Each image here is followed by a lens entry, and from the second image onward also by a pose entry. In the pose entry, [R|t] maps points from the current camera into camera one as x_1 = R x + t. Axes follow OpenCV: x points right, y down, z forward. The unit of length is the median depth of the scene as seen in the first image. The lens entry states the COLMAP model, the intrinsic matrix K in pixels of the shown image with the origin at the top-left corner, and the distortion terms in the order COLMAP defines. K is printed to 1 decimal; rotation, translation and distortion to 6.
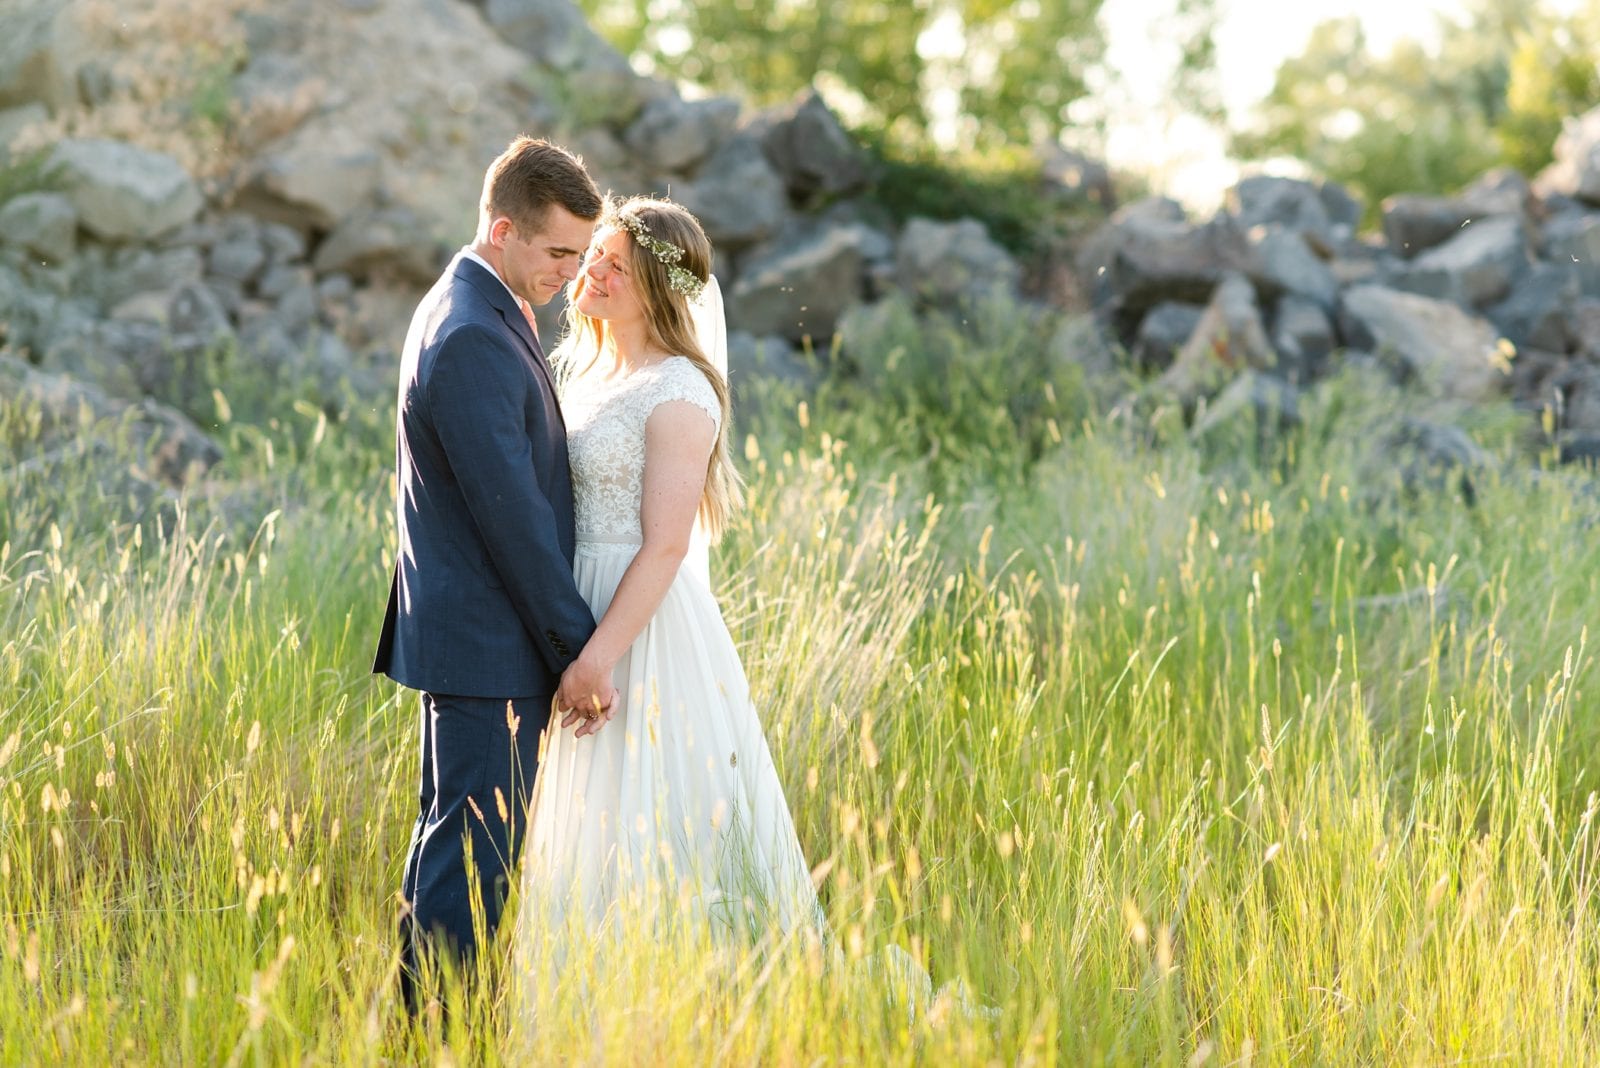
lens RADIAL K [[3921.9, 0, 798.2], [0, 3921.9, 529.1], [0, 0, 1]] dist [-0.023142, 0.000000]
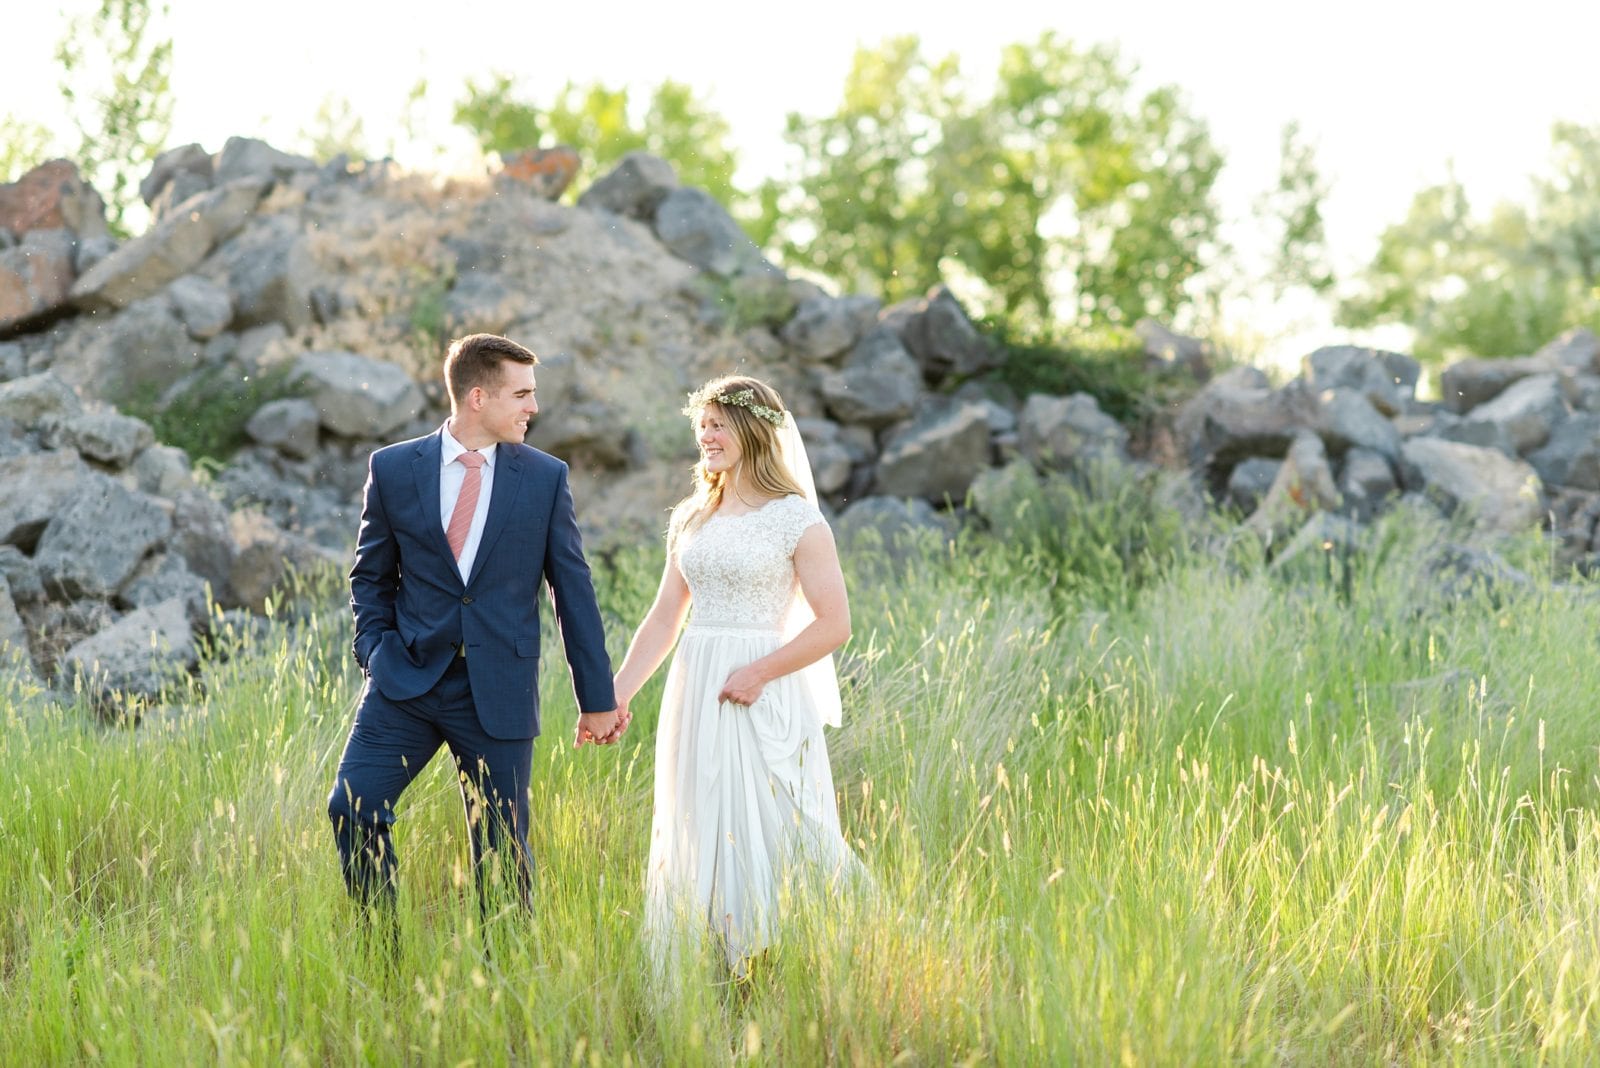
lens RADIAL K [[3921.9, 0, 793.4], [0, 3921.9, 535.9], [0, 0, 1]] dist [-0.023142, 0.000000]
pose [[0.998772, -0.035431, -0.034615, -0.002940], [0.033866, 0.998422, -0.044798, 0.012634], [0.036147, 0.043571, 0.998396, -0.162997]]
